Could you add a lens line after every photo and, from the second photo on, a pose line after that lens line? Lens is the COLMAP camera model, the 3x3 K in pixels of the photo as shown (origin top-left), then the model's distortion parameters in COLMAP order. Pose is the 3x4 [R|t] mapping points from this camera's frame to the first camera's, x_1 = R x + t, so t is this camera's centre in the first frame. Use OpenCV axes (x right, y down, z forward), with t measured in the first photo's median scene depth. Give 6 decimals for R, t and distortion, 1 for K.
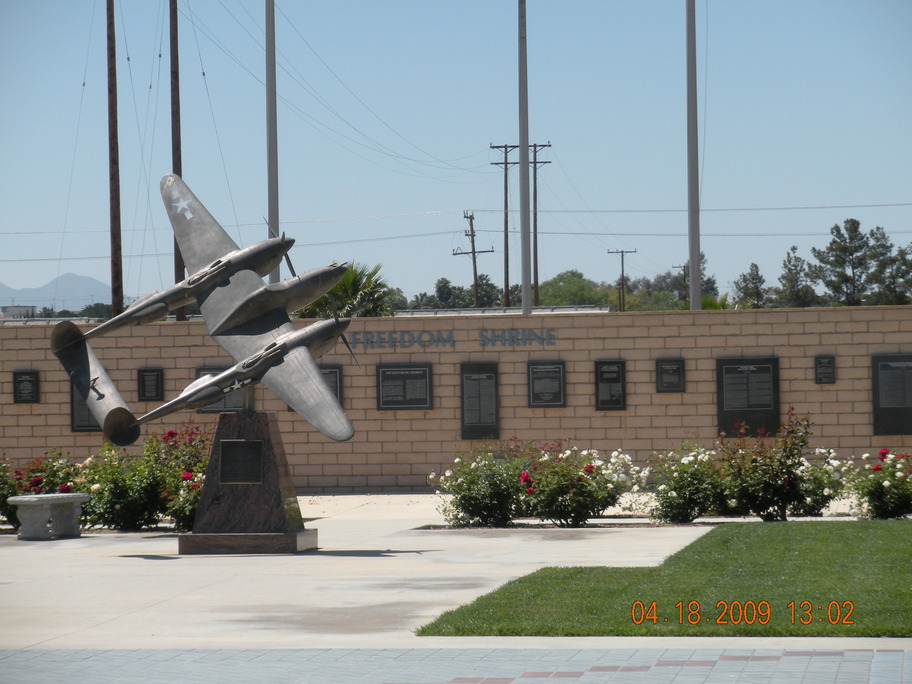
lens RADIAL K [[3110.0, 0, 456.0], [0, 3110.0, 342.3], [0, 0, 1]] dist [-0.271571, 0.000000]
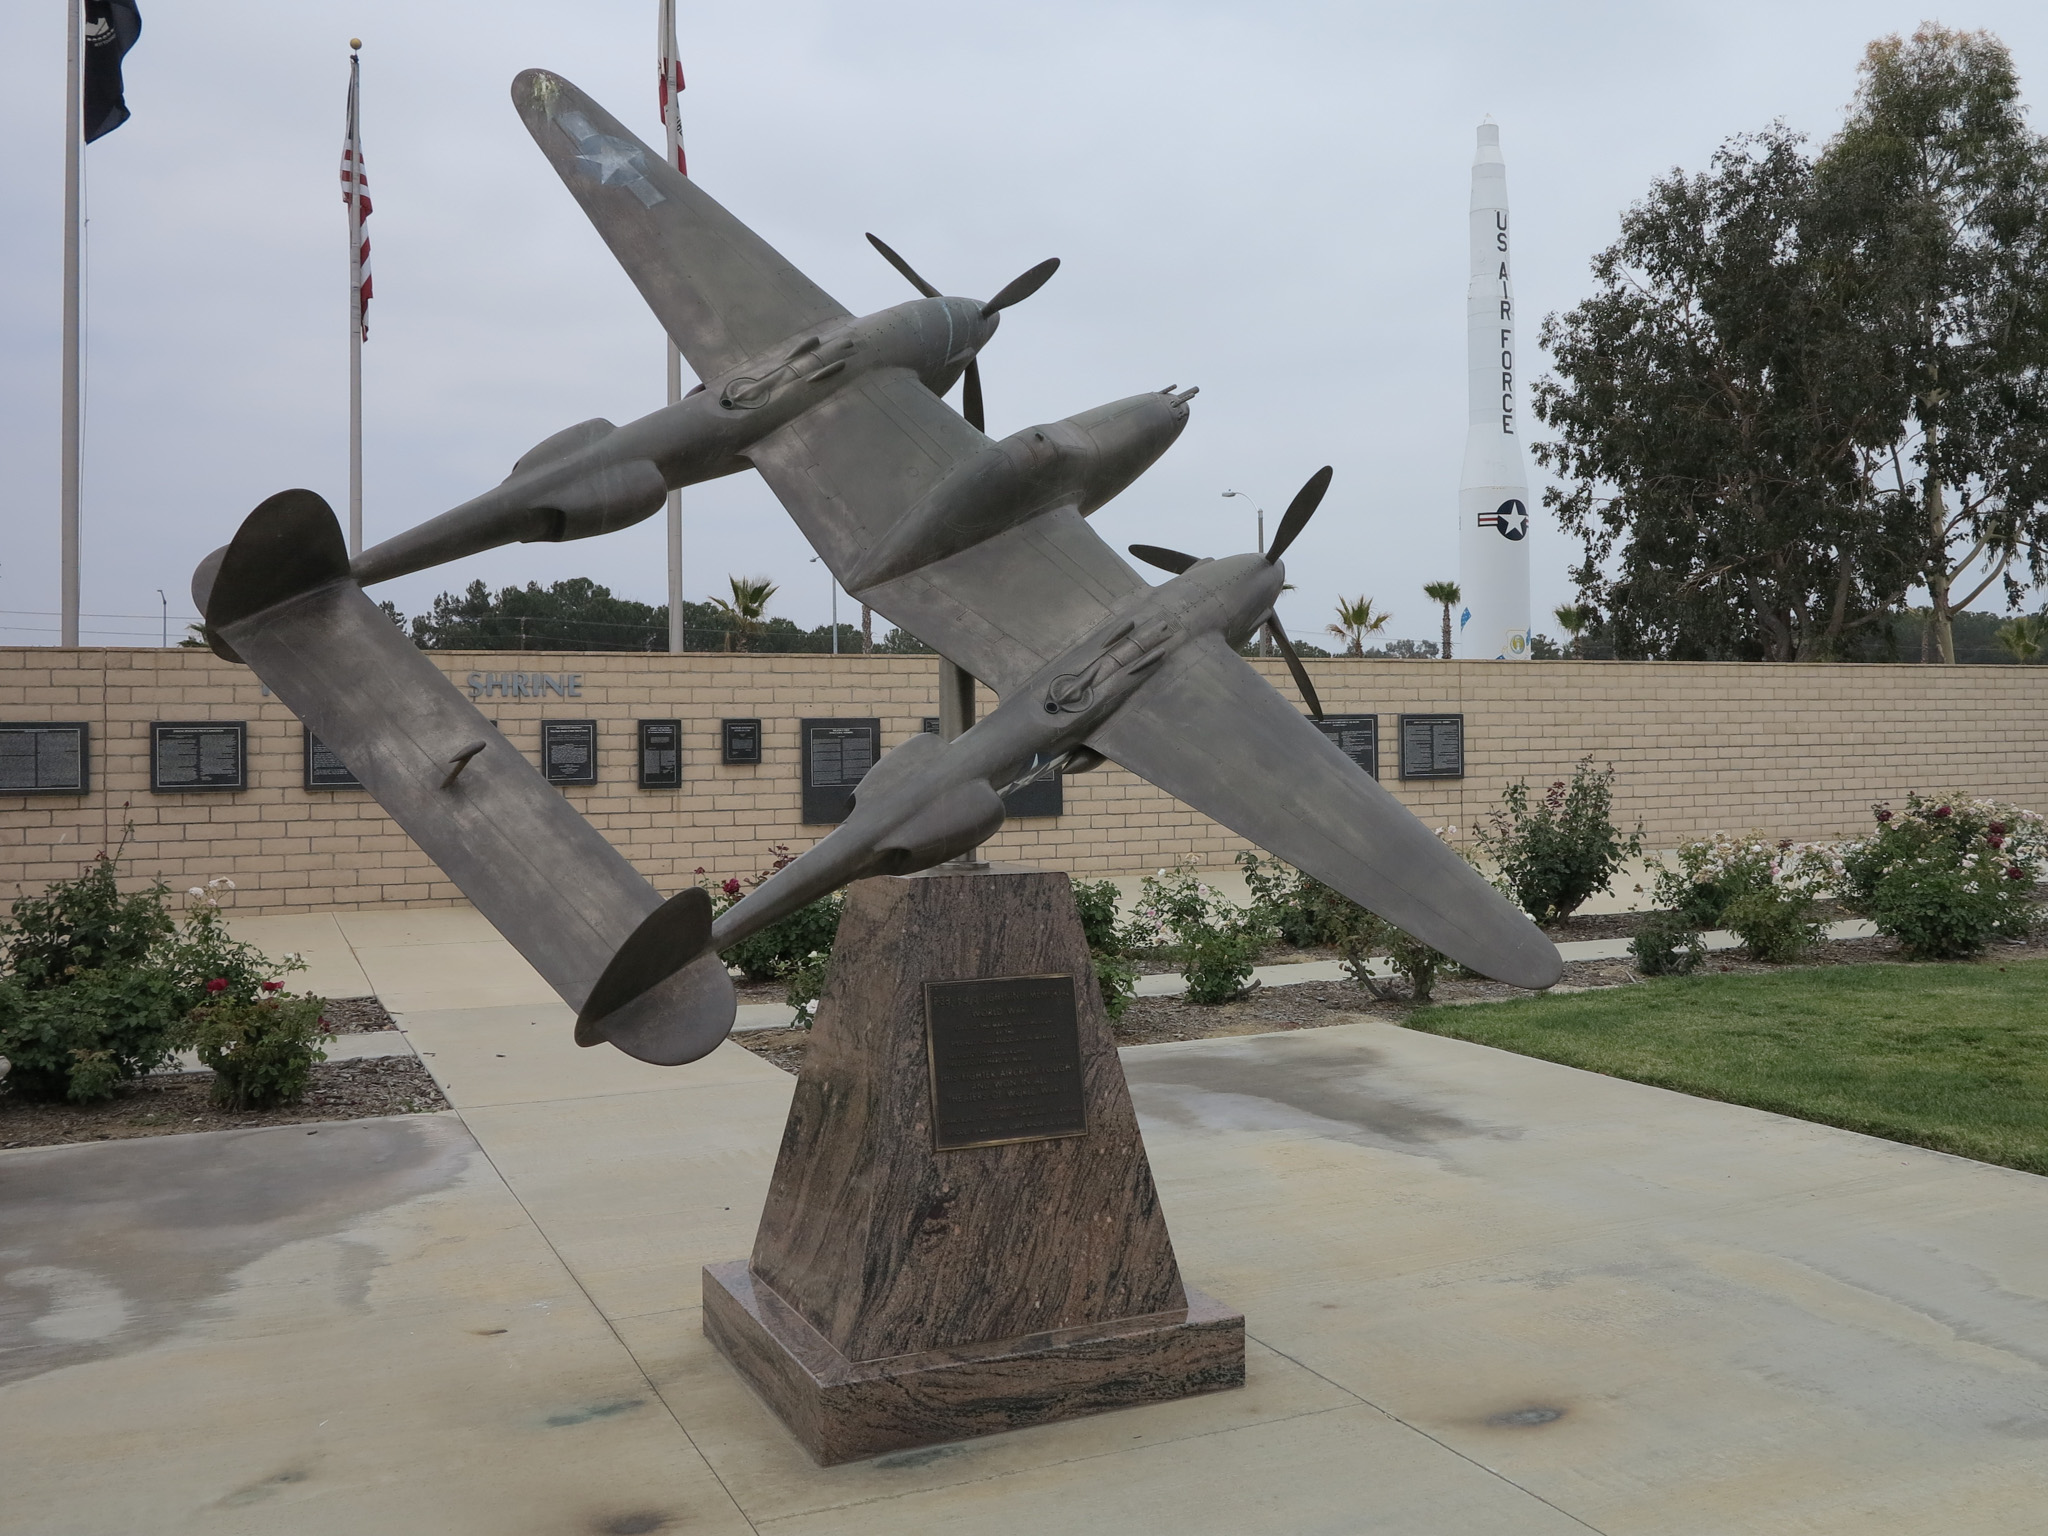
lens RADIAL K [[1743.6, 0, 1023.4], [0, 1743.6, 751.7], [0, 0, 1]] dist [-0.003940, -0.003302]
pose [[0.827467, 0.003526, 0.561503, -0.108481], [-0.013867, 0.999804, 0.014158, 0.006595], [-0.561343, -0.019502, 0.827354, 0.616900]]
